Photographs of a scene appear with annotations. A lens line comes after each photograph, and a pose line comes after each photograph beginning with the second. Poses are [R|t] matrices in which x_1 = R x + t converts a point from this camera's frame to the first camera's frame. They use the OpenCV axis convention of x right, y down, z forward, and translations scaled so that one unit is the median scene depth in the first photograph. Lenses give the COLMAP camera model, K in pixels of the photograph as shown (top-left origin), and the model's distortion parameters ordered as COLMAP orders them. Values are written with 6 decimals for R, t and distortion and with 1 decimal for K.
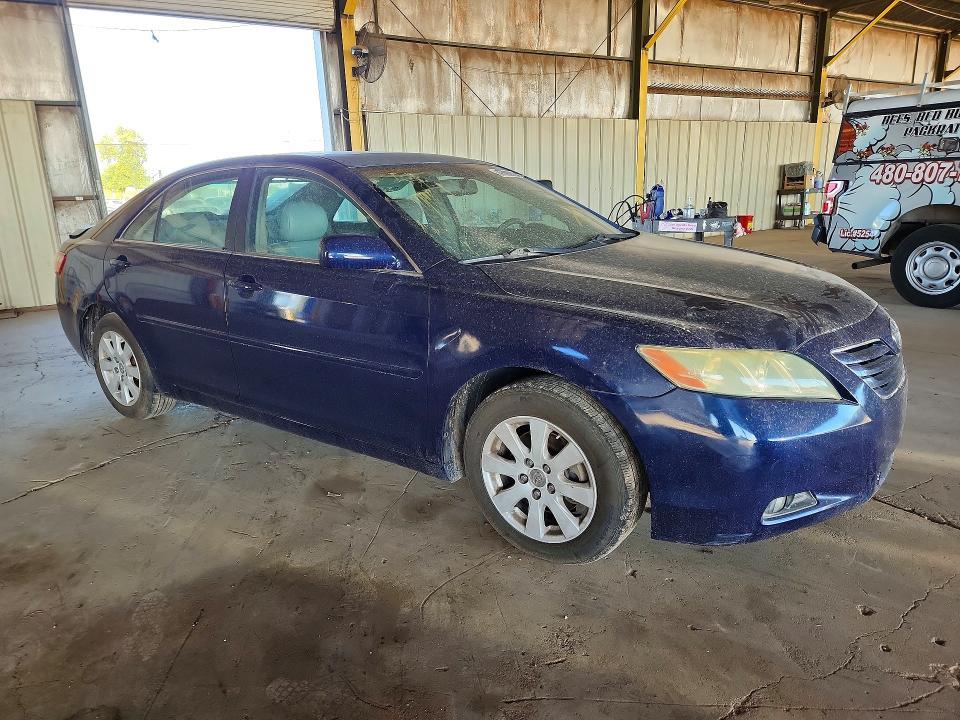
lens RADIAL K [[706.4, 0, 477.4], [0, 706.4, 359.6], [0, 0, 1]] dist [0.025268, 0.001110]
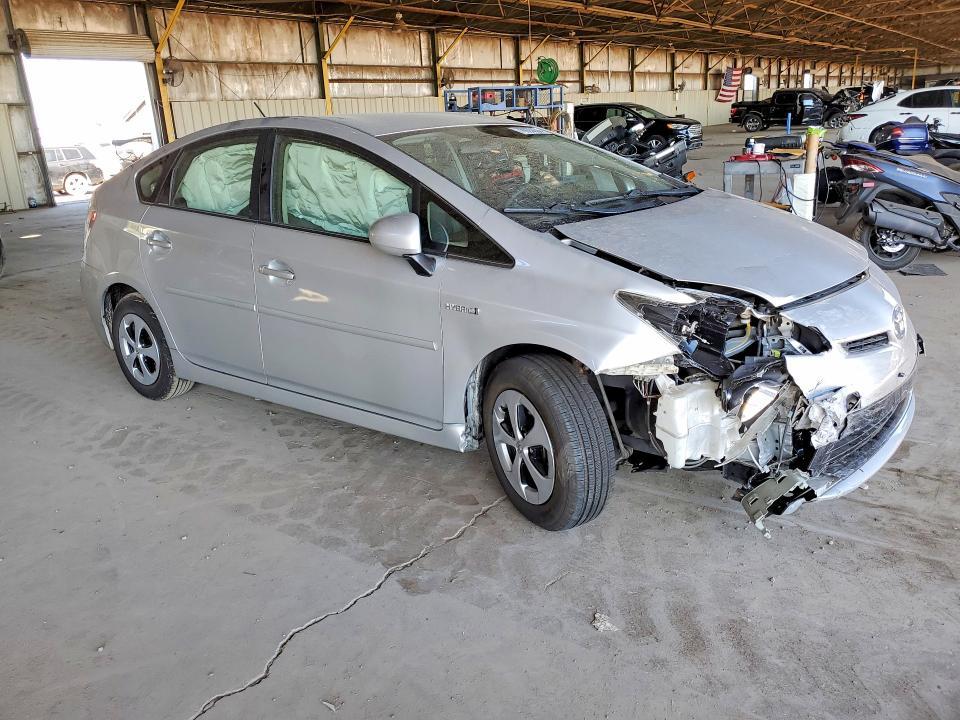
lens RADIAL K [[706.4, 0, 477.4], [0, 706.4, 359.6], [0, 0, 1]] dist [0.025268, 0.001110]
pose [[0.937025, -0.115928, 0.329461, -0.078612], [0.087295, 0.991104, 0.100462, 0.166594], [-0.338176, -0.065375, 0.938809, -0.872356]]
